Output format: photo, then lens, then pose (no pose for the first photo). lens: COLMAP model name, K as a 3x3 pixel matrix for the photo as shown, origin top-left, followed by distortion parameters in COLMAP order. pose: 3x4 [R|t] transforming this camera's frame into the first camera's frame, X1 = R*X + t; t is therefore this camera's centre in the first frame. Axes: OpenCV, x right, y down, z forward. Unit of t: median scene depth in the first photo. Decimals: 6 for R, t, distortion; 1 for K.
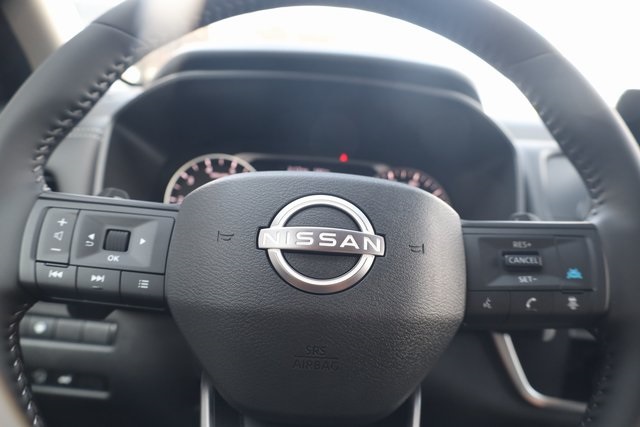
lens RADIAL K [[468.5, 0, 320.0], [0, 468.5, 213.5], [0, 0, 1]] dist [0.001908, 0.000816]
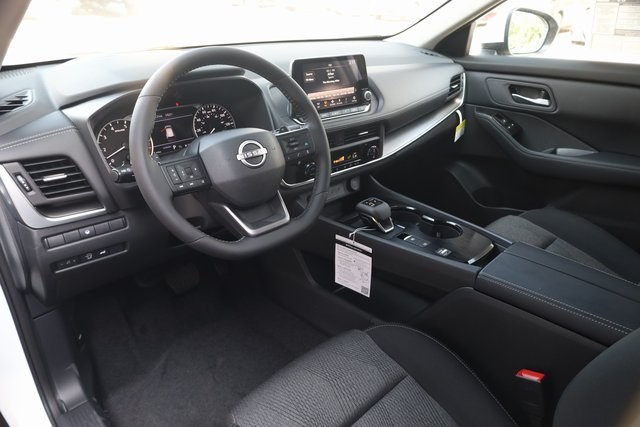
lens RADIAL K [[439.8, 0, 320.0], [0, 439.8, 213.5], [0, 0, 1]] dist [-0.000695, -0.000213]
pose [[0.744520, -0.350246, 0.568346, -1.443527], [0.154004, 0.918471, 0.364271, -0.575351], [-0.649594, -0.183680, 0.737760, -1.620161]]
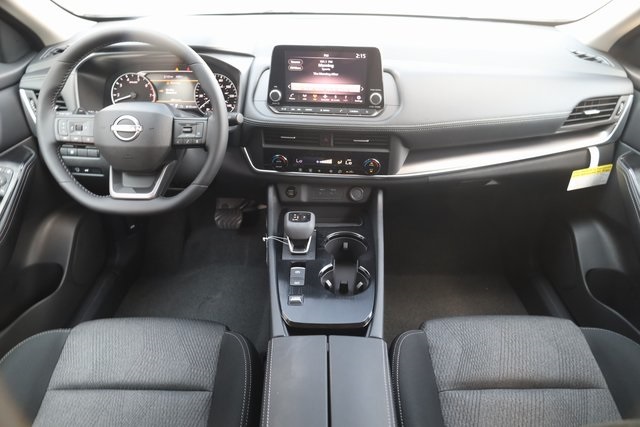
lens RADIAL K [[438.6, 0, 320.0], [0, 438.6, 213.5], [0, 0, 1]] dist [0.005511, 0.002616]
pose [[0.996725, -0.025701, -0.076673, 1.641491], [0.053715, 0.919174, 0.390171, -0.553643], [0.060448, -0.393012, 0.917544, -2.227239]]
